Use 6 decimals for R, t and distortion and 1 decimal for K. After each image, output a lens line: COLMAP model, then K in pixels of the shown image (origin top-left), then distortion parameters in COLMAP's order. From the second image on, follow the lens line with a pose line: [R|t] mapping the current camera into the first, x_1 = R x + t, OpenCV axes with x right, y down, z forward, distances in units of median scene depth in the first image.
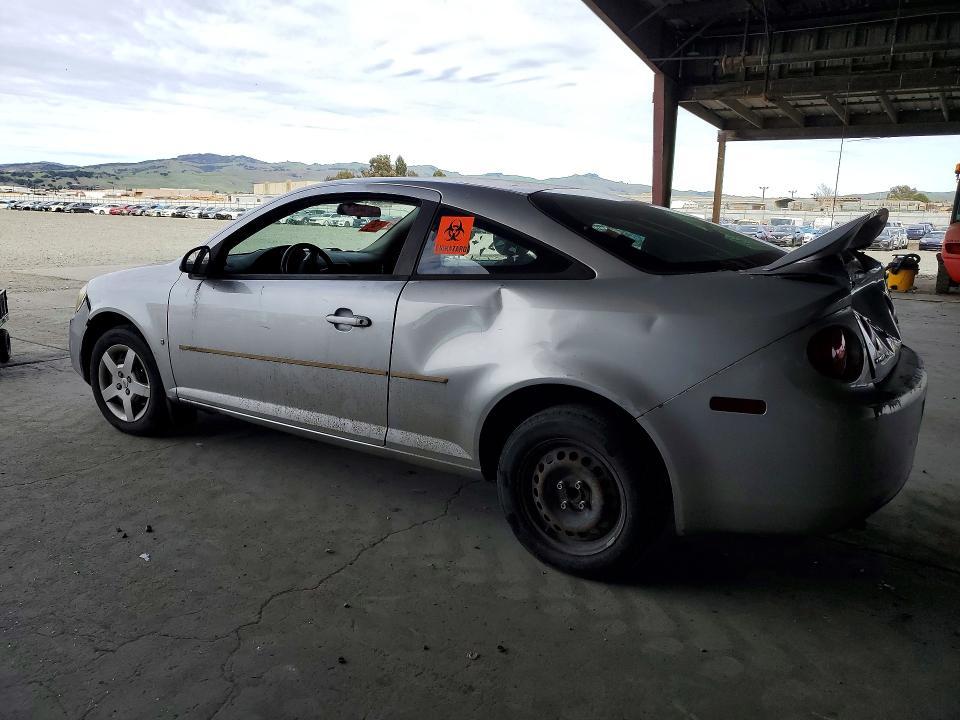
lens RADIAL K [[761.2, 0, 480.0], [0, 761.2, 360.0], [0, 0, 1]] dist [0.008430, 0.009537]
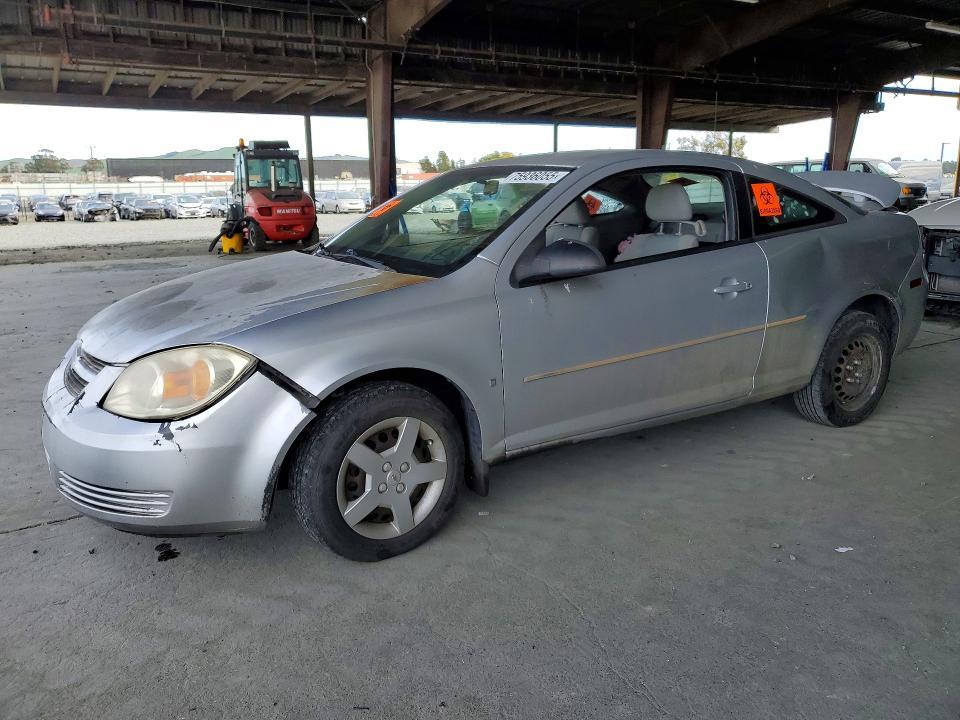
lens RADIAL K [[761.2, 0, 480.0], [0, 761.2, 360.0], [0, 0, 1]] dist [0.008430, 0.009537]
pose [[0.407361, -0.231091, 0.883546, -0.951472], [0.198184, 0.966771, 0.161485, -0.148963], [-0.891505, 0.109322, 0.439623, 0.630862]]
